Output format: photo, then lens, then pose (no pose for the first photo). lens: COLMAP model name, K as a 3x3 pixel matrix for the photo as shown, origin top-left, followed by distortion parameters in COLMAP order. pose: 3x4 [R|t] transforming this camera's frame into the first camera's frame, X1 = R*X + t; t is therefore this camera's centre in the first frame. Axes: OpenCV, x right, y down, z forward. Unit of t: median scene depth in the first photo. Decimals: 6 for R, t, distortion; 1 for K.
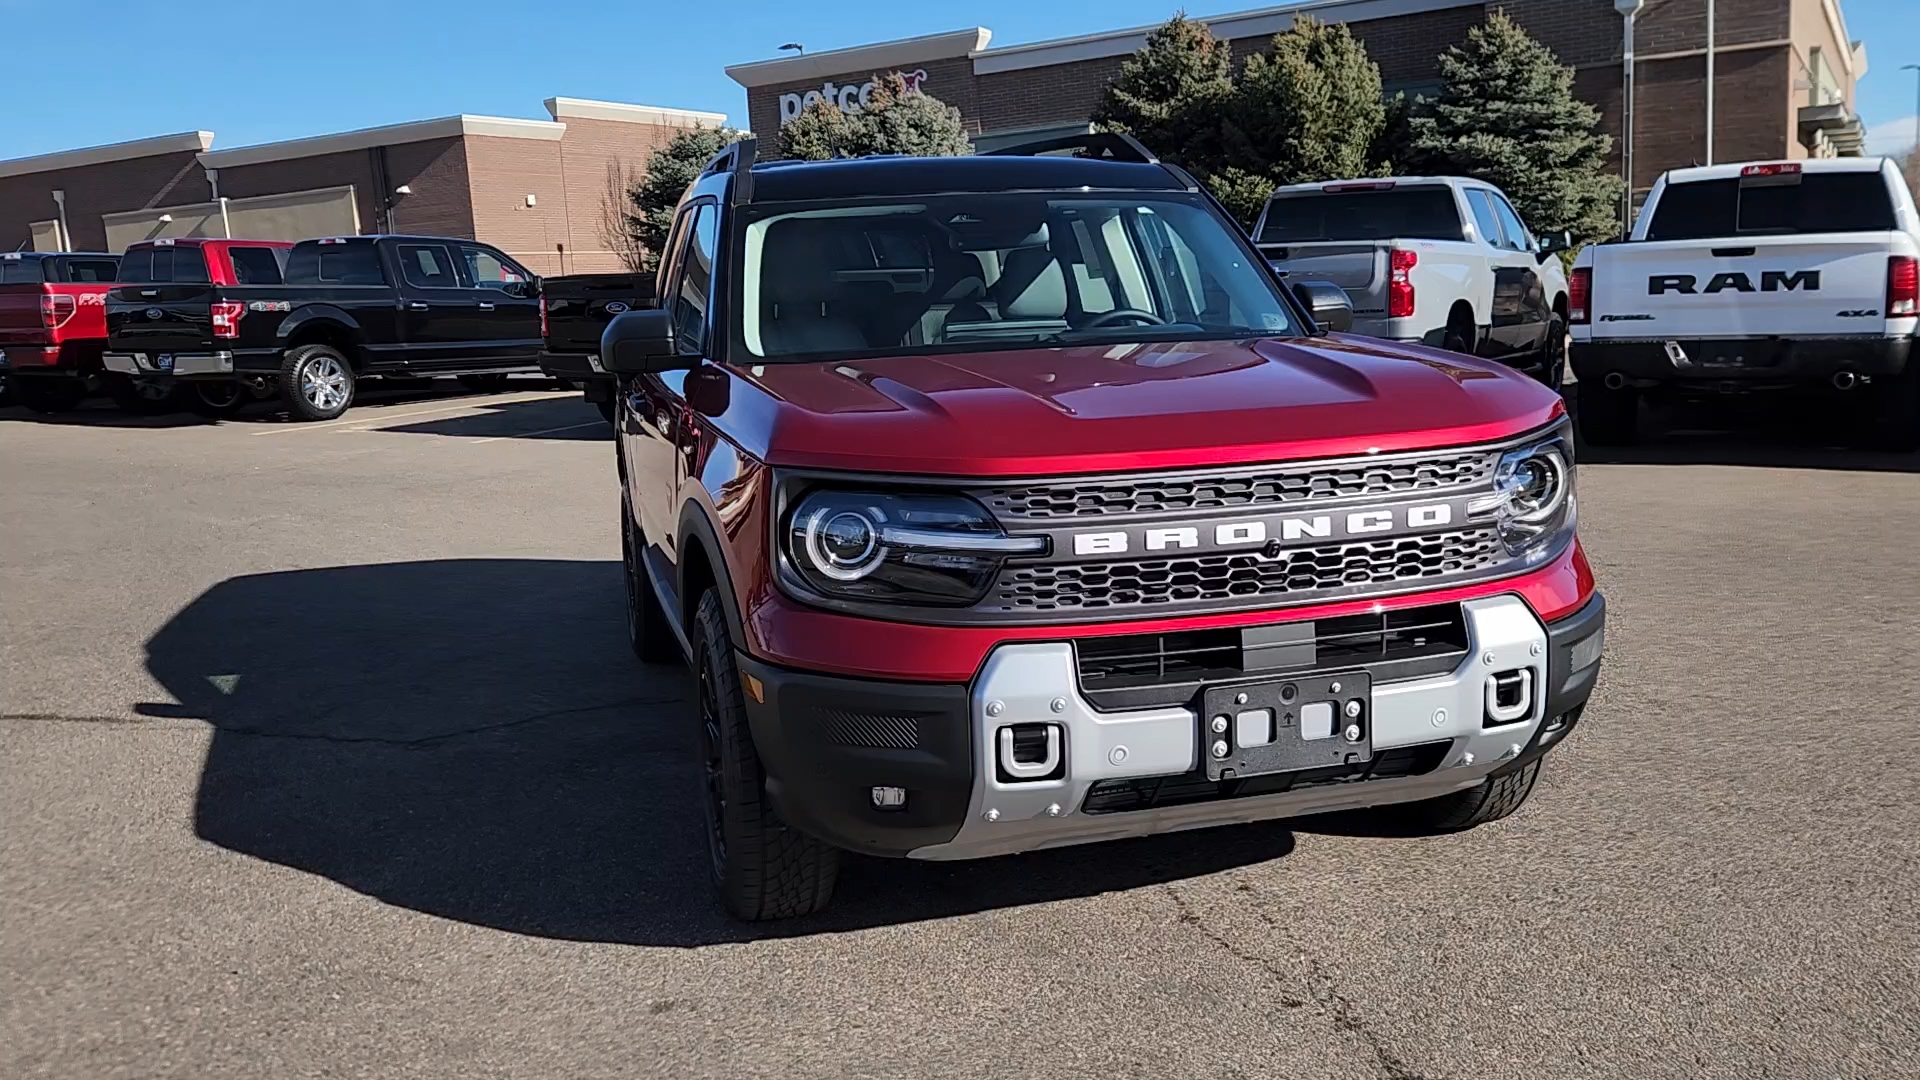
lens RADIAL K [[1626.9, 0, 945.7], [0, 1626.9, 539.4], [0, 0, 1]] dist [0.038427, -0.029270]
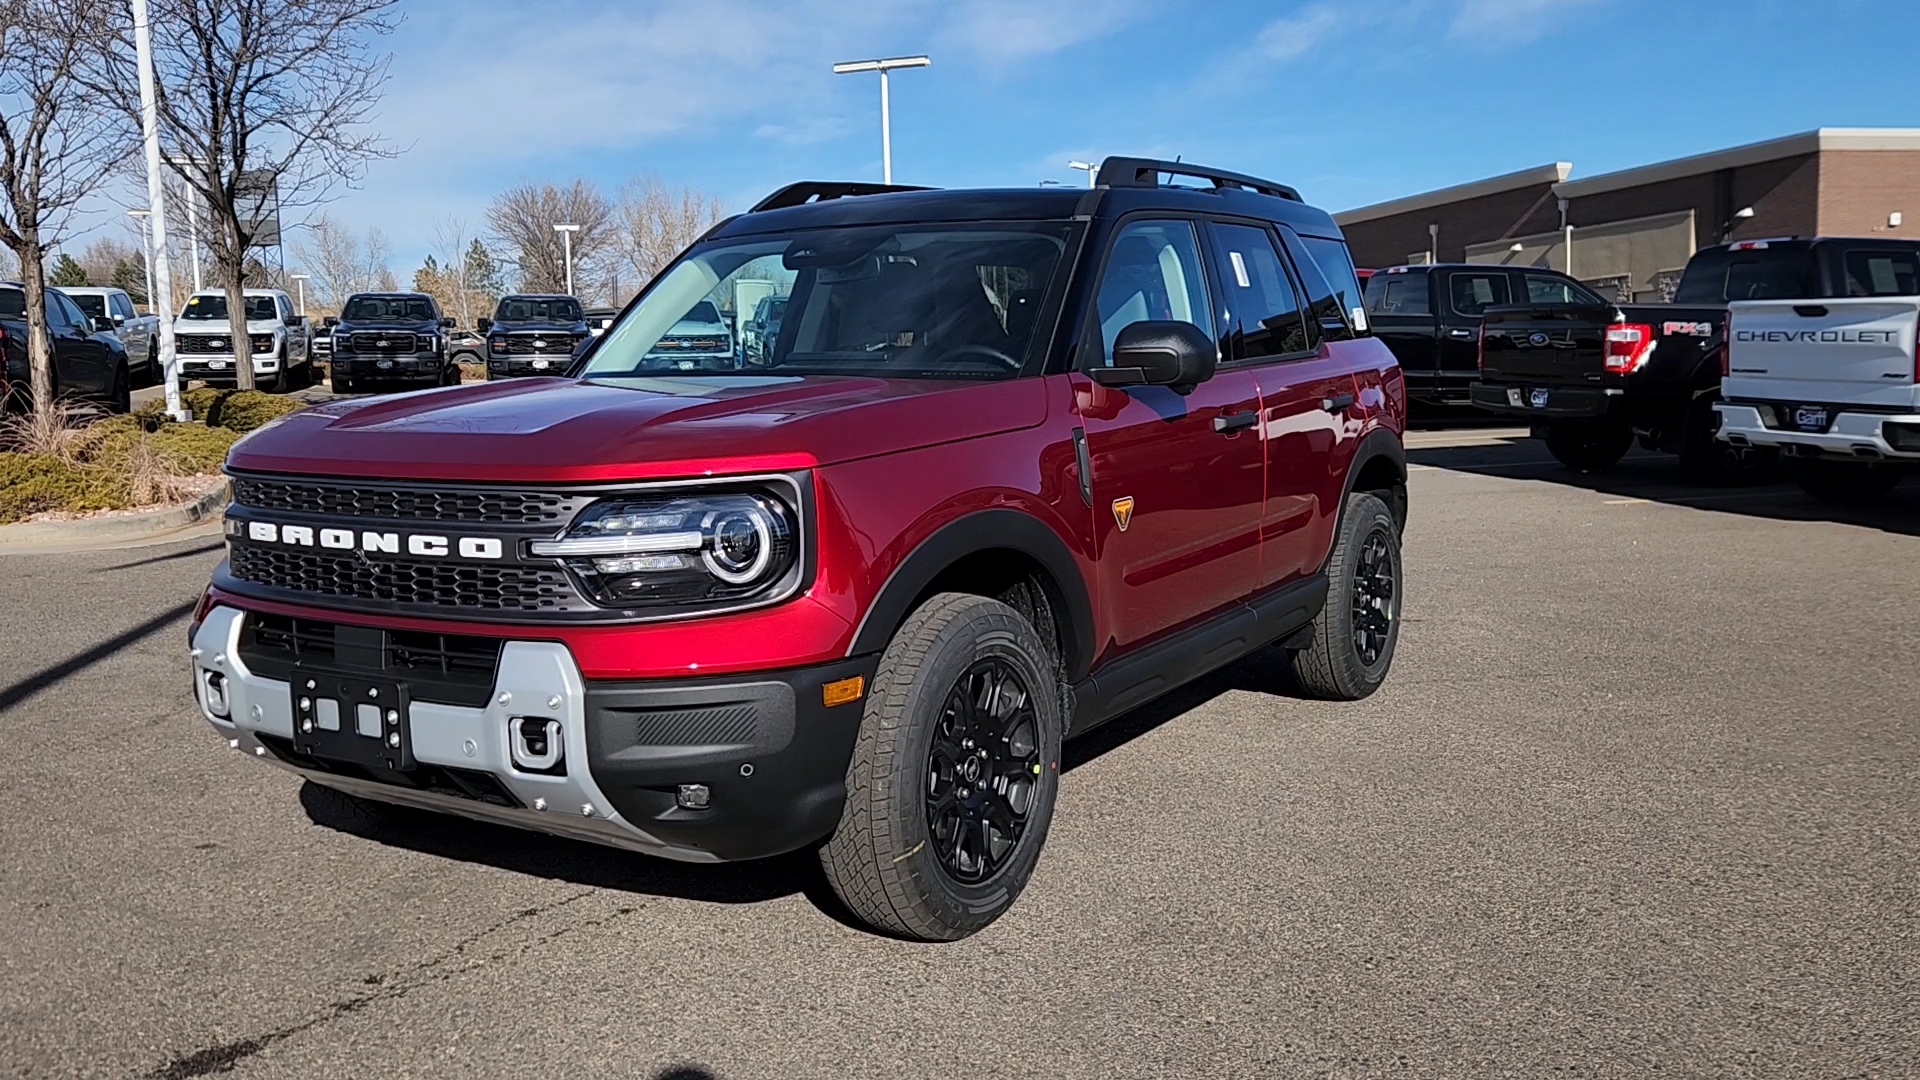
lens RADIAL K [[1626.9, 0, 934.4], [0, 1626.9, 535.3], [0, 0, 1]] dist [0.038427, -0.029270]
pose [[0.680916, 0.113685, -0.723484, 0.827177], [-0.126942, 0.991246, 0.036287, -0.064447], [0.721276, 0.067132, 0.689387, 0.340065]]
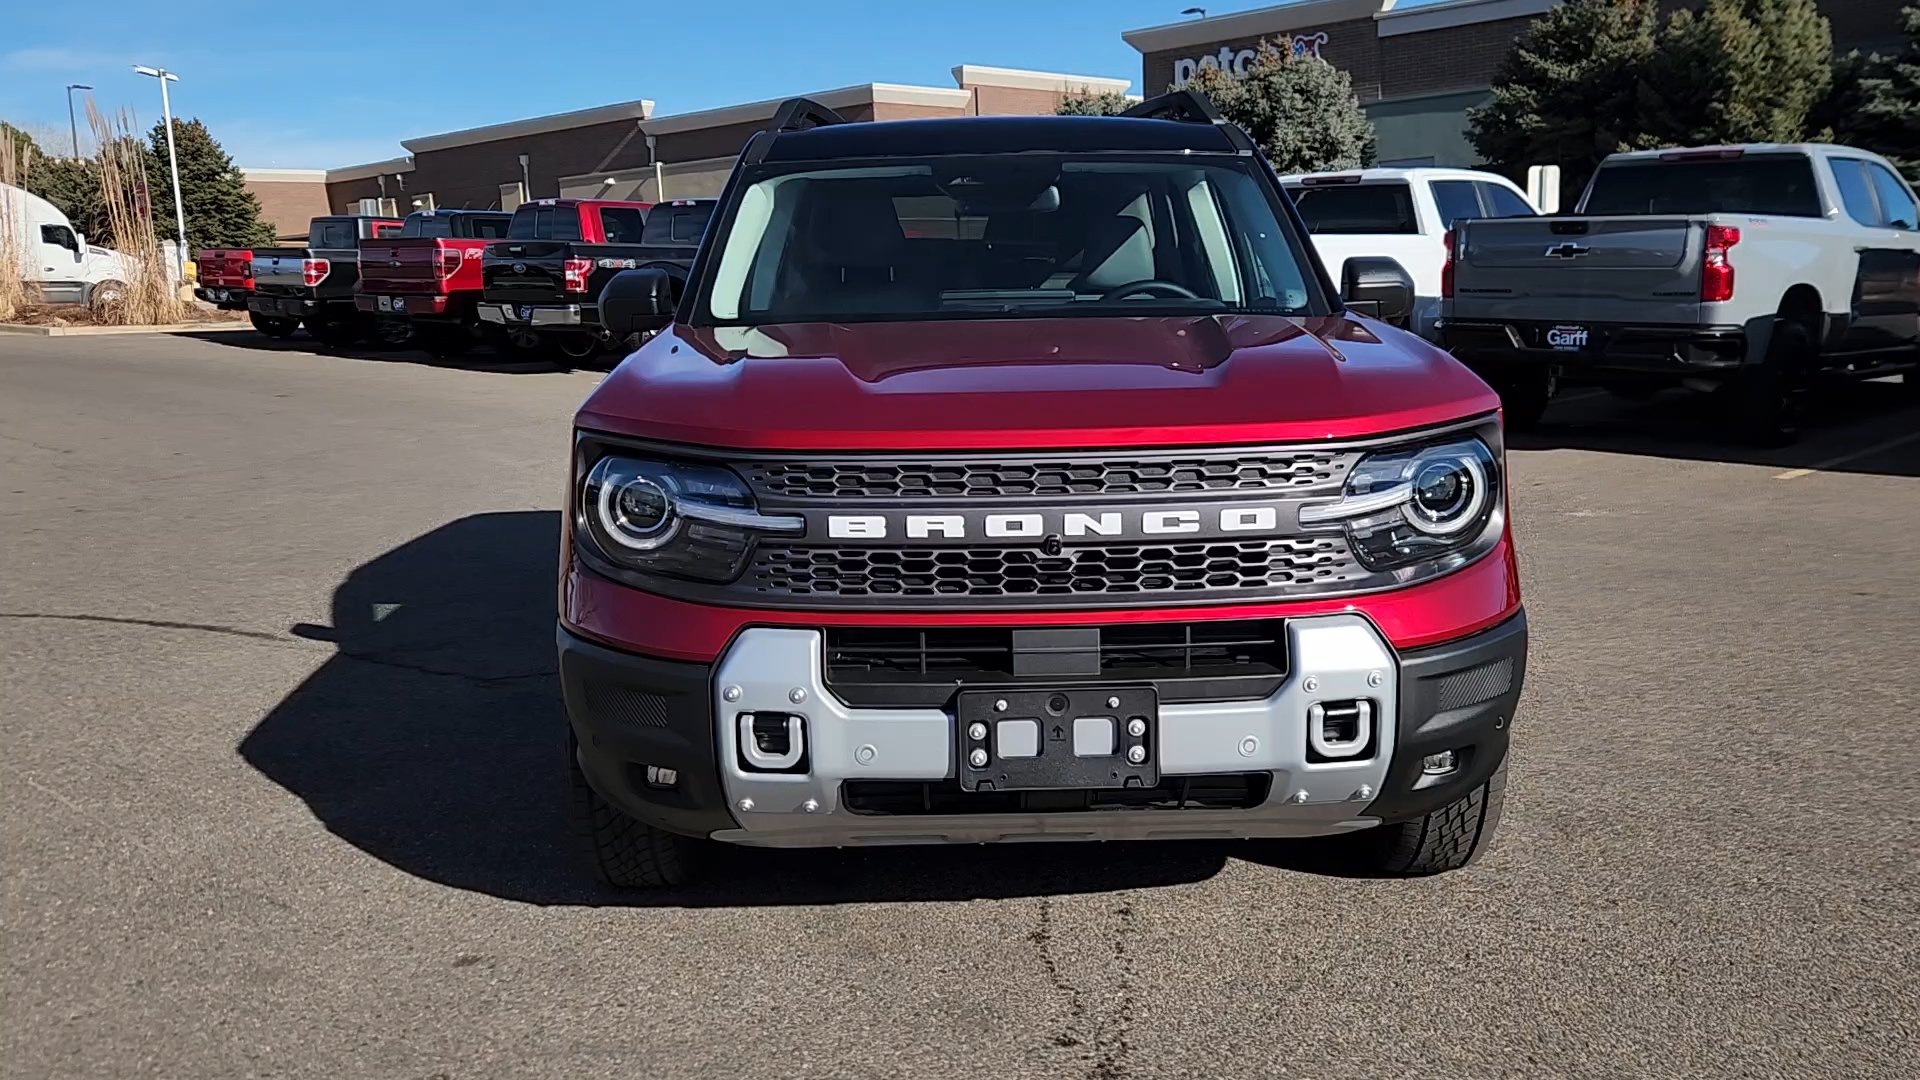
lens RADIAL K [[1626.9, 0, 950.4], [0, 1626.9, 544.6], [0, 0, 1]] dist [0.038427, -0.029270]
pose [[0.969153, 0.063912, -0.238031, 0.237312], [-0.058744, 0.997859, 0.028748, -0.011332], [0.239358, -0.013878, 0.970832, 0.067466]]
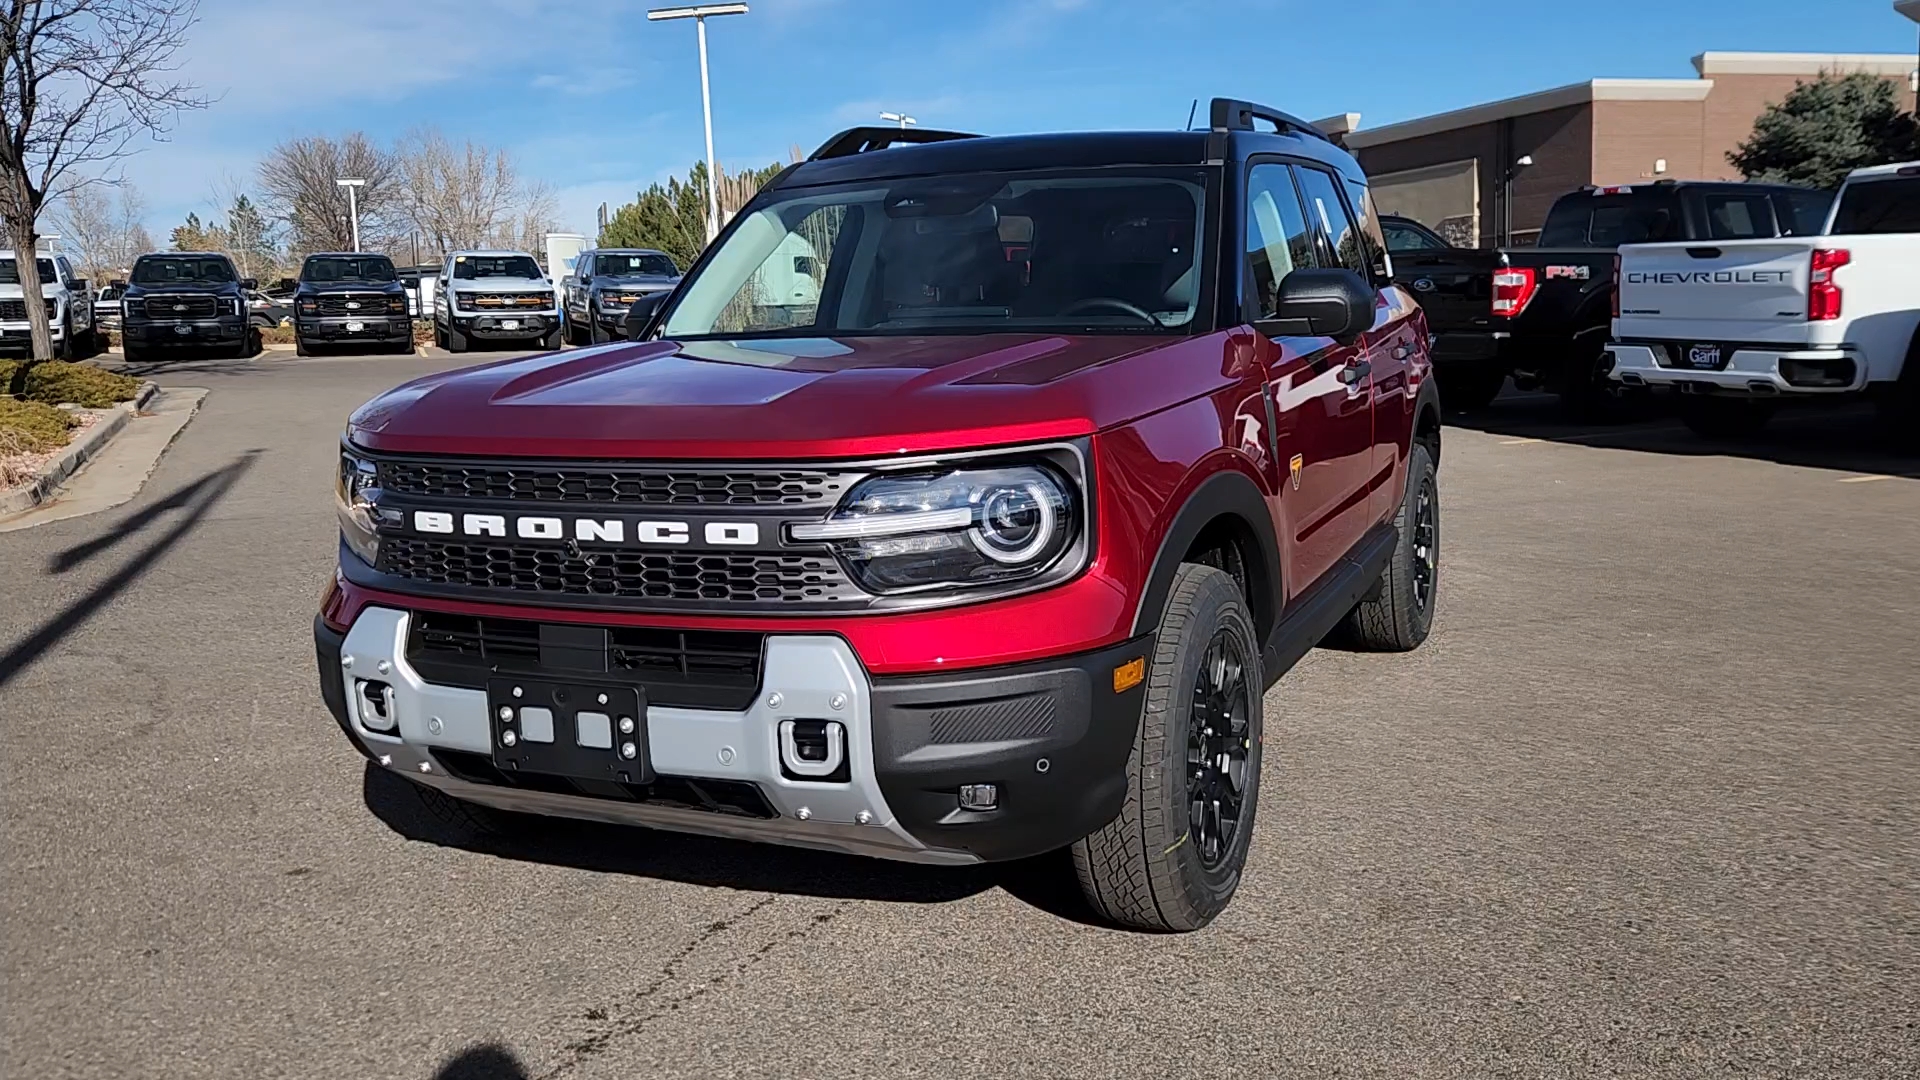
lens RADIAL K [[1626.9, 0, 940.3], [0, 1626.9, 537.3], [0, 0, 1]] dist [0.038427, -0.029270]
pose [[0.769265, 0.109576, -0.629463, 0.648733], [-0.099777, 0.993700, 0.051045, -0.047862], [0.631091, 0.023539, 0.775352, 0.248638]]
